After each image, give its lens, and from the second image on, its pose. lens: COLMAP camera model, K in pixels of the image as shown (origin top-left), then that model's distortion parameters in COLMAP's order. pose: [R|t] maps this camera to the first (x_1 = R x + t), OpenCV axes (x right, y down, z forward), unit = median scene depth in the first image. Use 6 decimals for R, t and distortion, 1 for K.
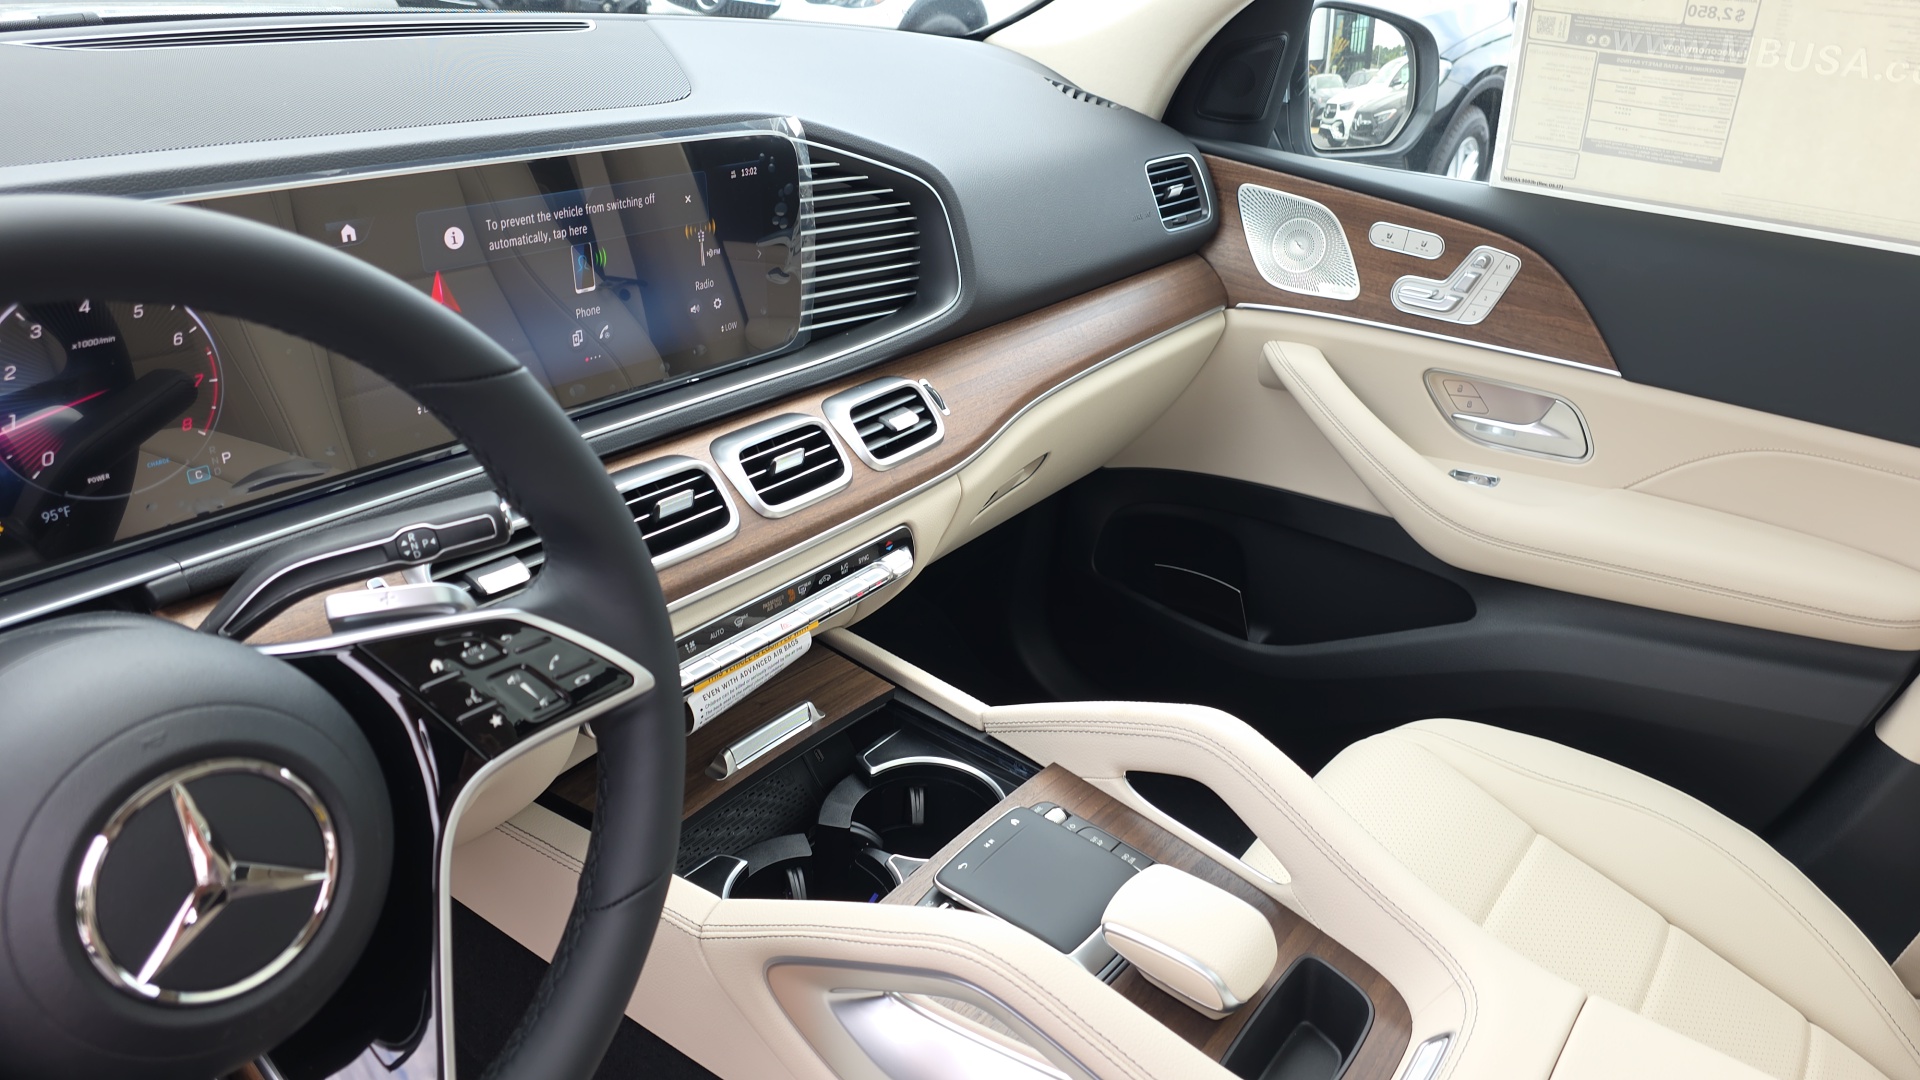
lens RADIAL K [[1289.1, 0, 954.0], [0, 1289.1, 523.1], [0, 0, 1]] dist [0.042102, -0.047173]
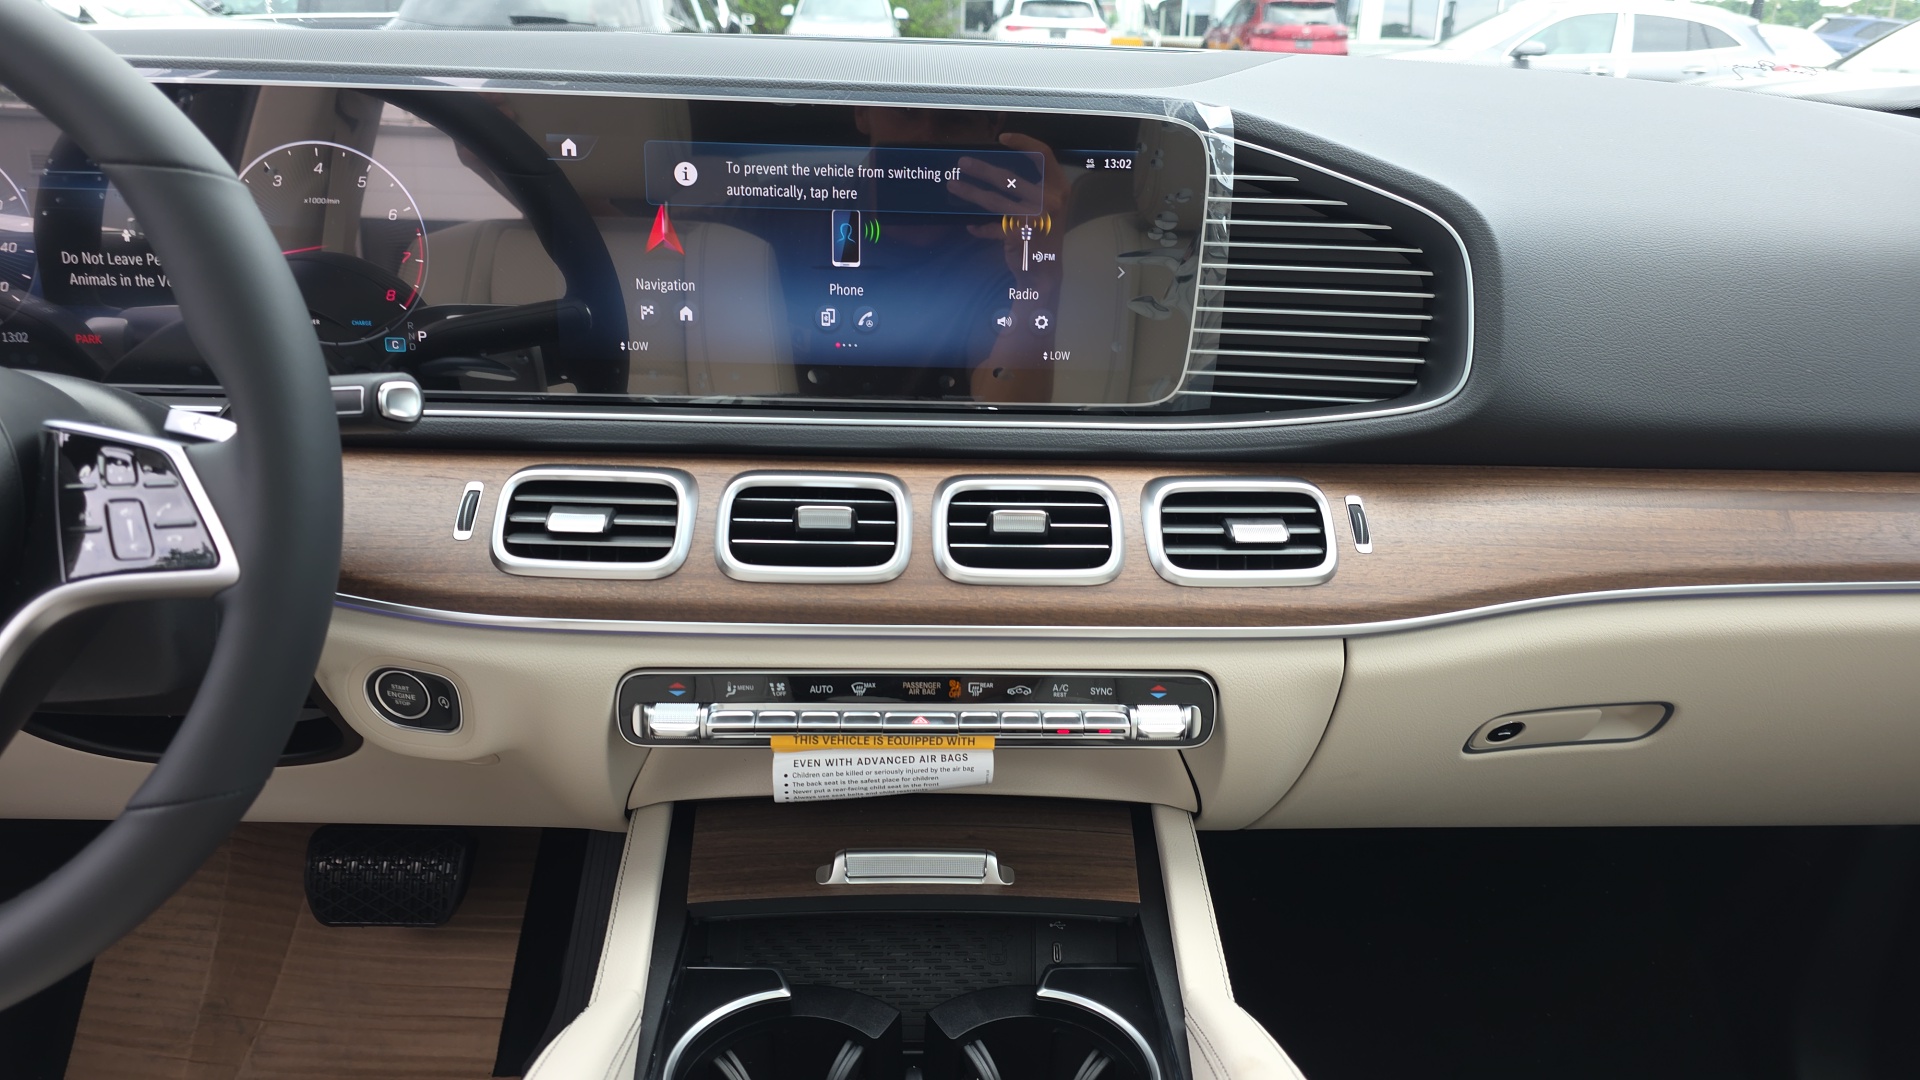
lens RADIAL K [[1304.6, 0, 973.6], [0, 1304.6, 526.1], [0, 0, 1]] dist [0.095649, -0.175484]
pose [[0.640330, 0.213585, -0.737807, 0.315295], [-0.325640, 0.945452, -0.008923, -0.023031], [0.695655, 0.245973, 0.674953, 0.348992]]
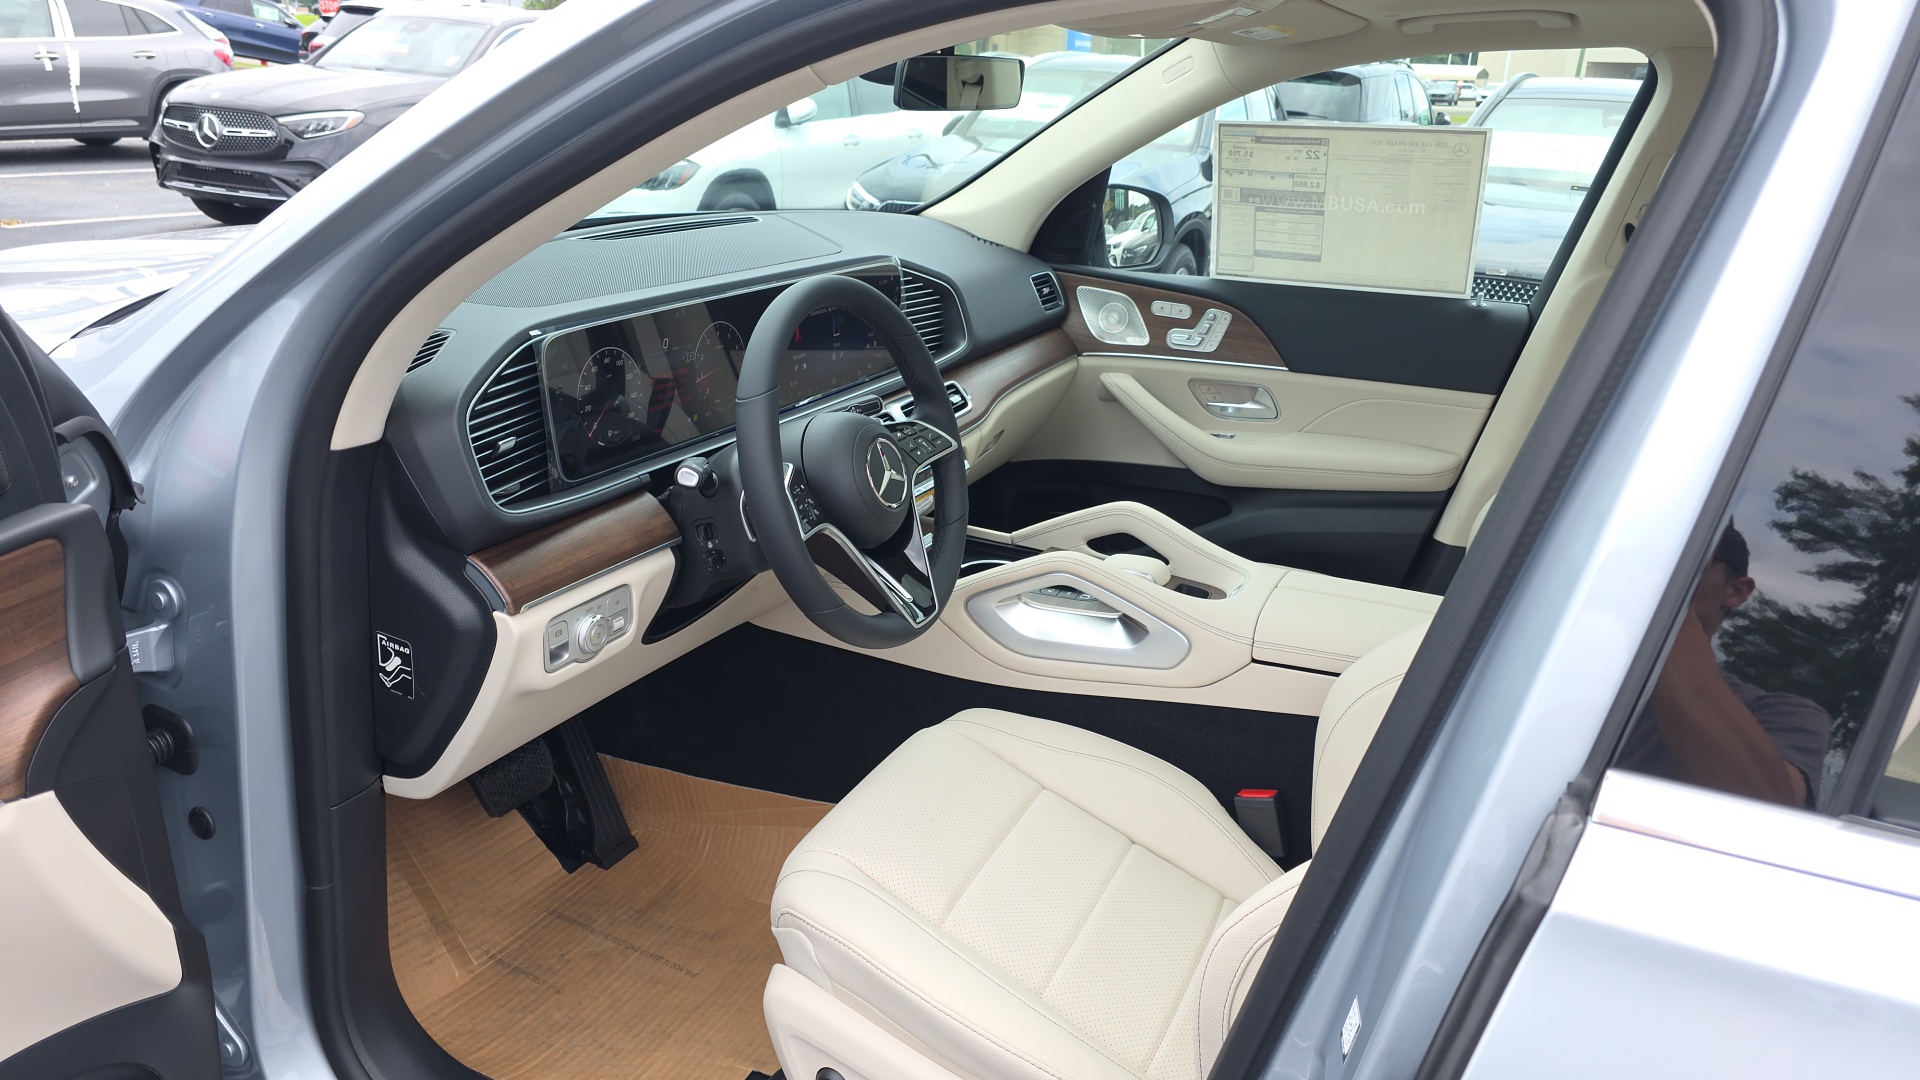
lens RADIAL K [[1279.7, 0, 931.7], [0, 1279.7, 549.2], [0, 0, 1]] dist [0.068843, -0.071924]
pose [[0.982297, -0.090911, 0.163792, -0.357225], [0.105915, 0.990709, -0.085313, 0.270431], [-0.154514, 0.101150, 0.982799, -0.800929]]
